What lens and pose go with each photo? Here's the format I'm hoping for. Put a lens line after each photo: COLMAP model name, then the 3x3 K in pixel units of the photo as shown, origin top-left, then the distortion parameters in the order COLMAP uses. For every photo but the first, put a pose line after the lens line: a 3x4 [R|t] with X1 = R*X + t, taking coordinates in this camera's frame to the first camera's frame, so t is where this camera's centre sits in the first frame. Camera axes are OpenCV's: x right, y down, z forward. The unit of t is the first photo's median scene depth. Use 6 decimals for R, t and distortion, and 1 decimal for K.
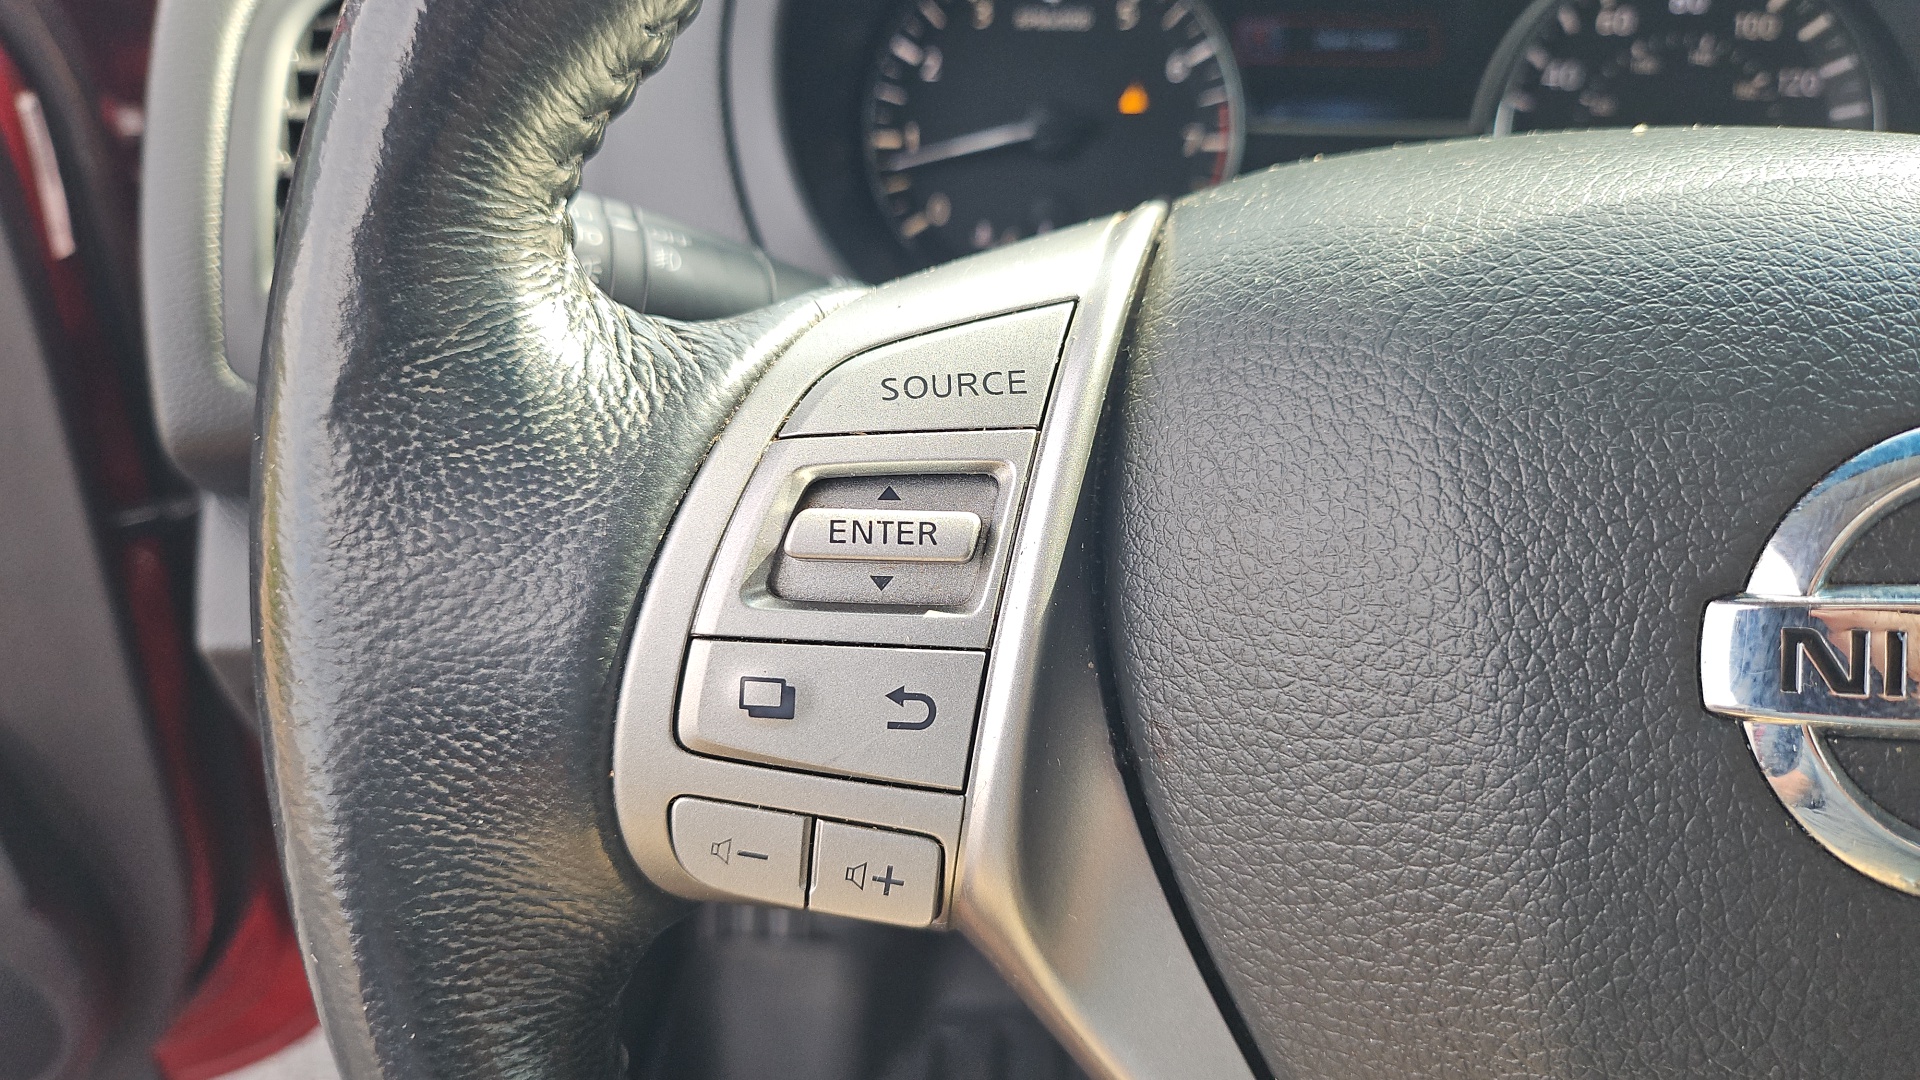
lens RADIAL K [[1355.8, 0, 981.6], [0, 1355.8, 536.5], [0, 0, 1]] dist [-0.003896, -0.006374]
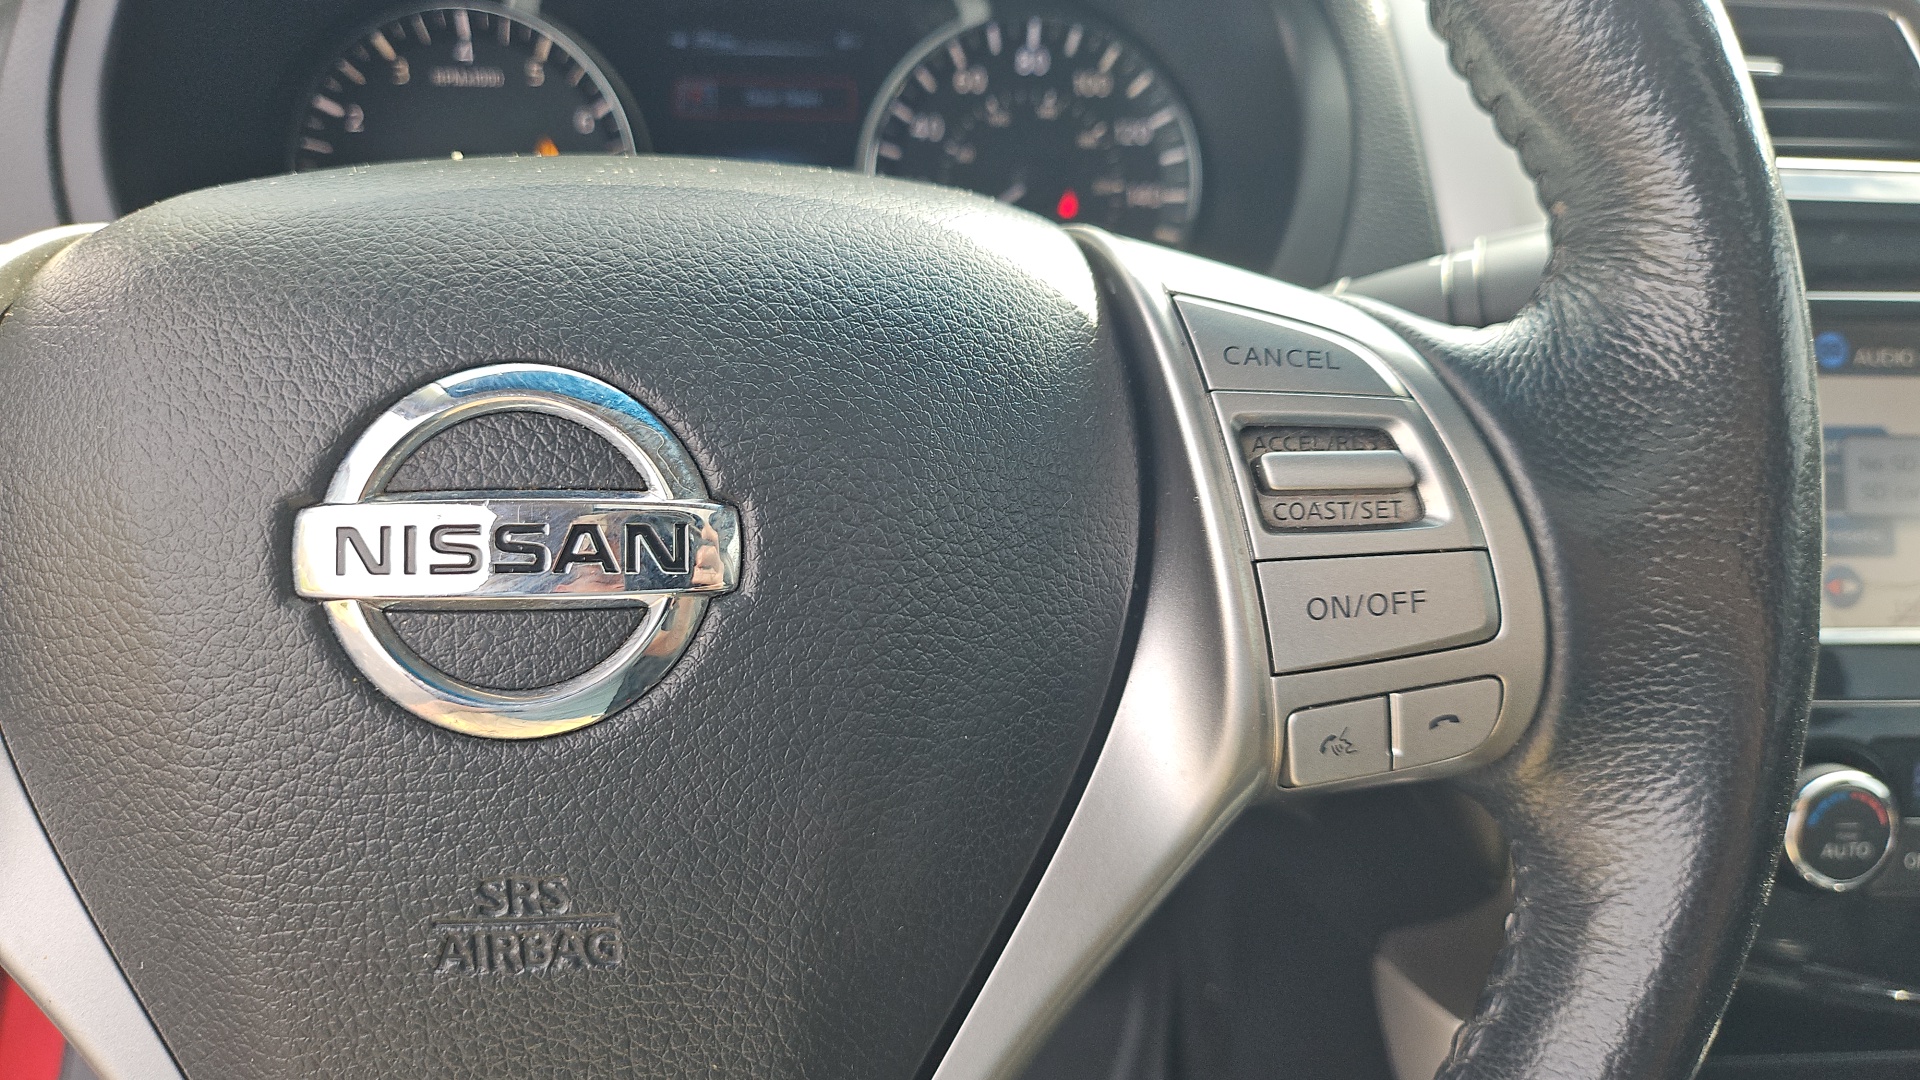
lens RADIAL K [[1355.8, 0, 981.6], [0, 1355.8, 536.5], [0, 0, 1]] dist [-0.003896, -0.006374]
pose [[0.993643, -0.038672, 0.105724, 0.342092], [0.043526, 0.998083, -0.043998, 0.053160], [-0.103820, 0.048320, 0.993422, -0.117737]]
